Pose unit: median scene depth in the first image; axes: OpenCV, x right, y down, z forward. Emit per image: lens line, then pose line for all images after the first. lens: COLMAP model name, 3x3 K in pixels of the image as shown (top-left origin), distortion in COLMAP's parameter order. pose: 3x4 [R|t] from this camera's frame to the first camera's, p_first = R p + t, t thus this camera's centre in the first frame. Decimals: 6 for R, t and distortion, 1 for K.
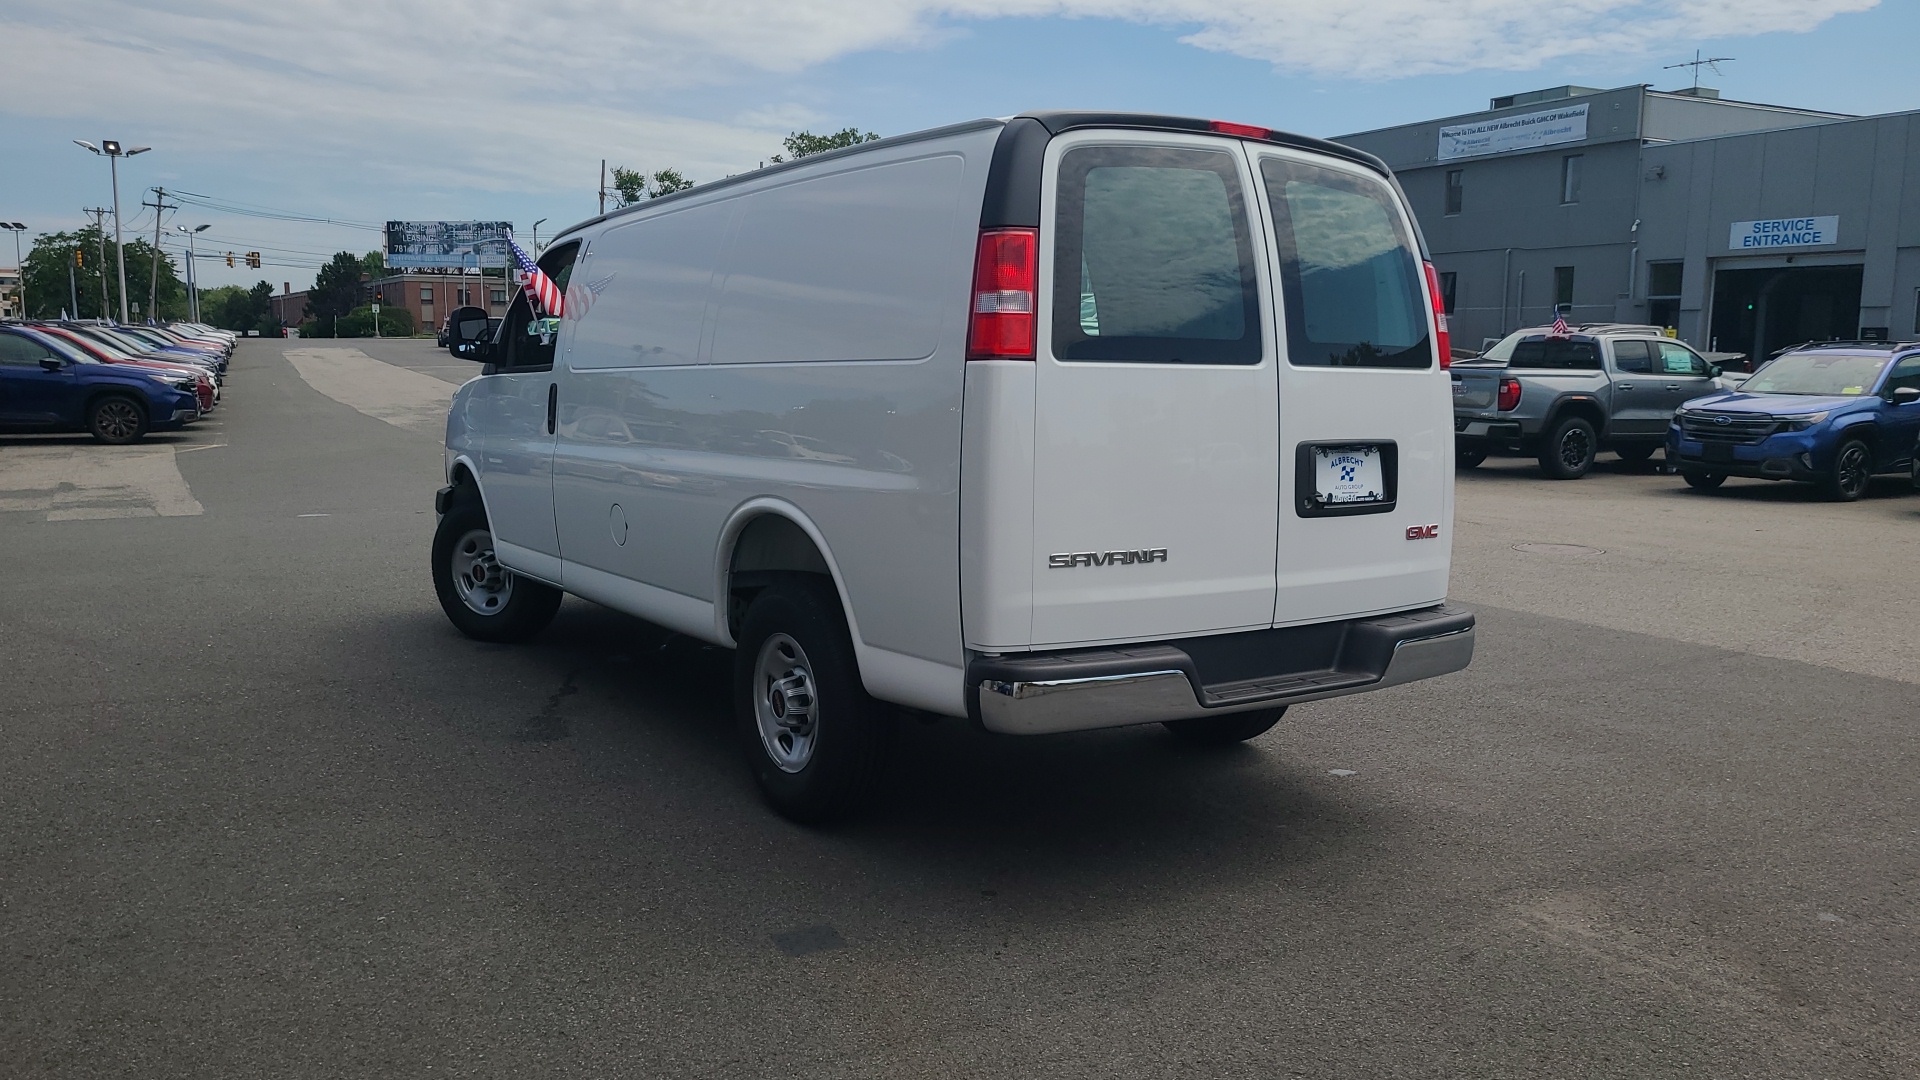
lens RADIAL K [[1367.1, 0, 960.0], [0, 1367.1, 540.0], [0, 0, 1]] dist [0.008664, 0.000735]
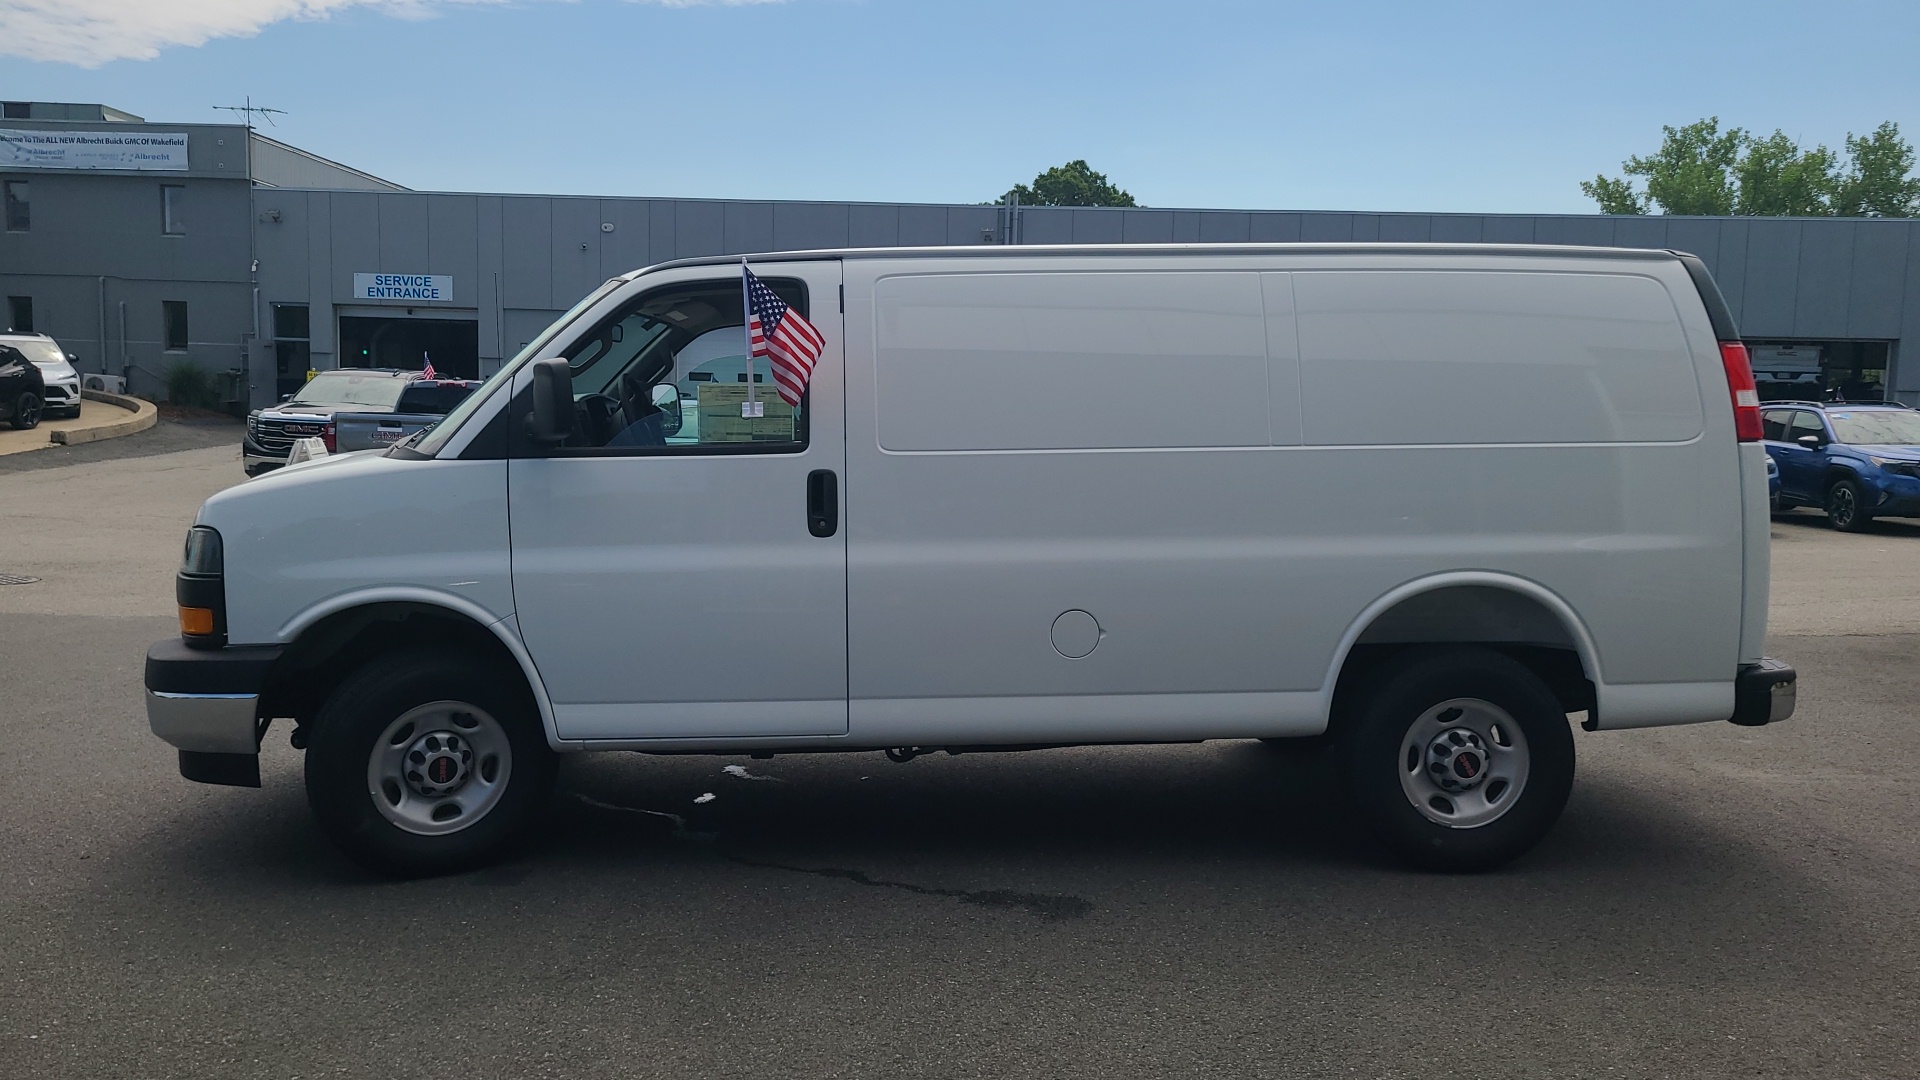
lens RADIAL K [[1371.9, 0, 875.1], [0, 1371.9, 534.5], [0, 0, 1]] dist [0.094298, -0.095823]
pose [[0.541553, -0.075099, 0.837305, -0.143137], [0.100763, 0.994620, 0.024038, -0.014644], [-0.834606, 0.071352, 0.546207, 0.088361]]
